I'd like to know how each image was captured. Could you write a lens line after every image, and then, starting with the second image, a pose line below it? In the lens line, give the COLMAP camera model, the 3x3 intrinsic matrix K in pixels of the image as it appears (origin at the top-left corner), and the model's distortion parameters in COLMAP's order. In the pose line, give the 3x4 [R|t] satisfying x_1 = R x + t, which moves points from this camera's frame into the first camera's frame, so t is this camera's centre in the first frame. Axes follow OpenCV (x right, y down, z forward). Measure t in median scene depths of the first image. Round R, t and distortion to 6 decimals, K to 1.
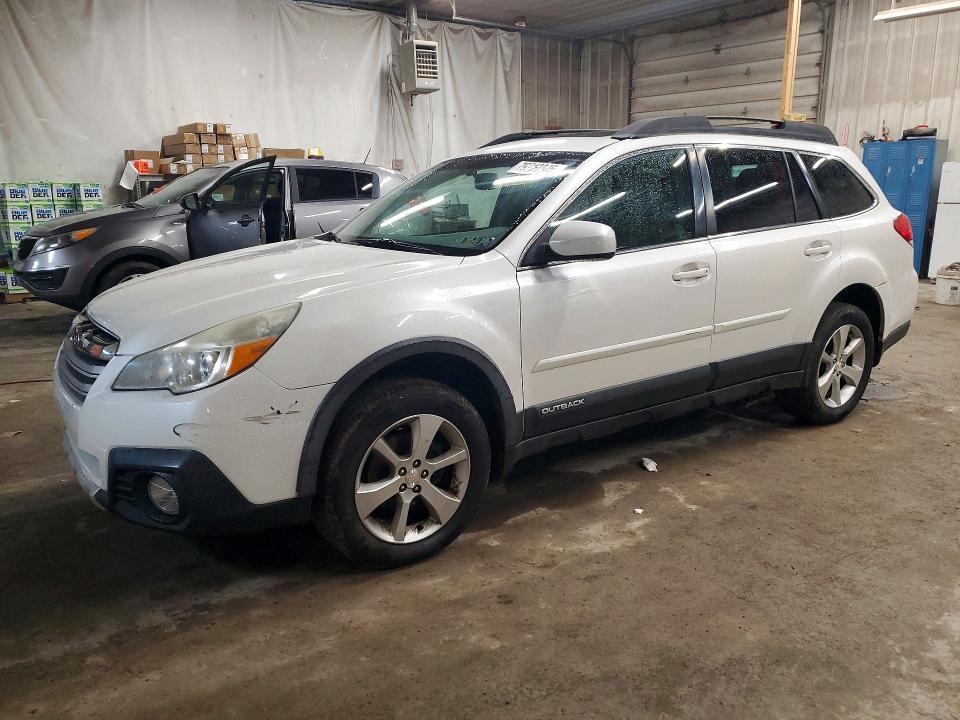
lens RADIAL K [[718.6, 0, 480.0], [0, 718.6, 360.0], [0, 0, 1]] dist [0.041691, 0.000646]
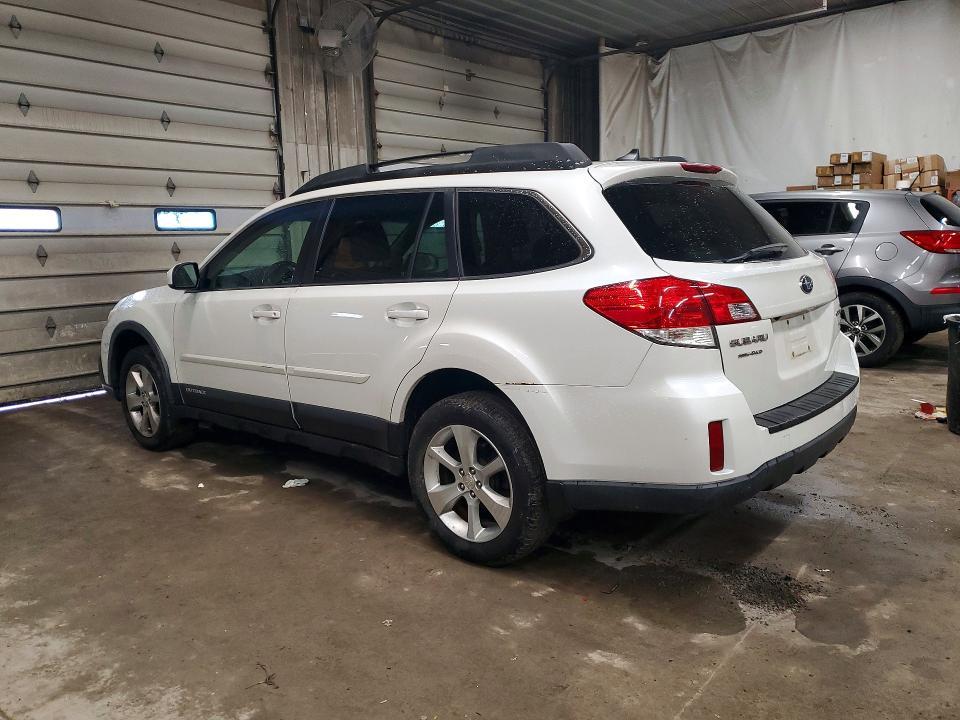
lens RADIAL K [[755.6, 0, 480.0], [0, 755.6, 360.0], [0, 0, 1]] dist [0.024410, -0.001054]
pose [[0.246962, 0.163083, -0.955203, 1.477120], [-0.203850, 0.972422, 0.113319, -0.243013], [0.947341, 0.166732, 0.273396, 0.983957]]
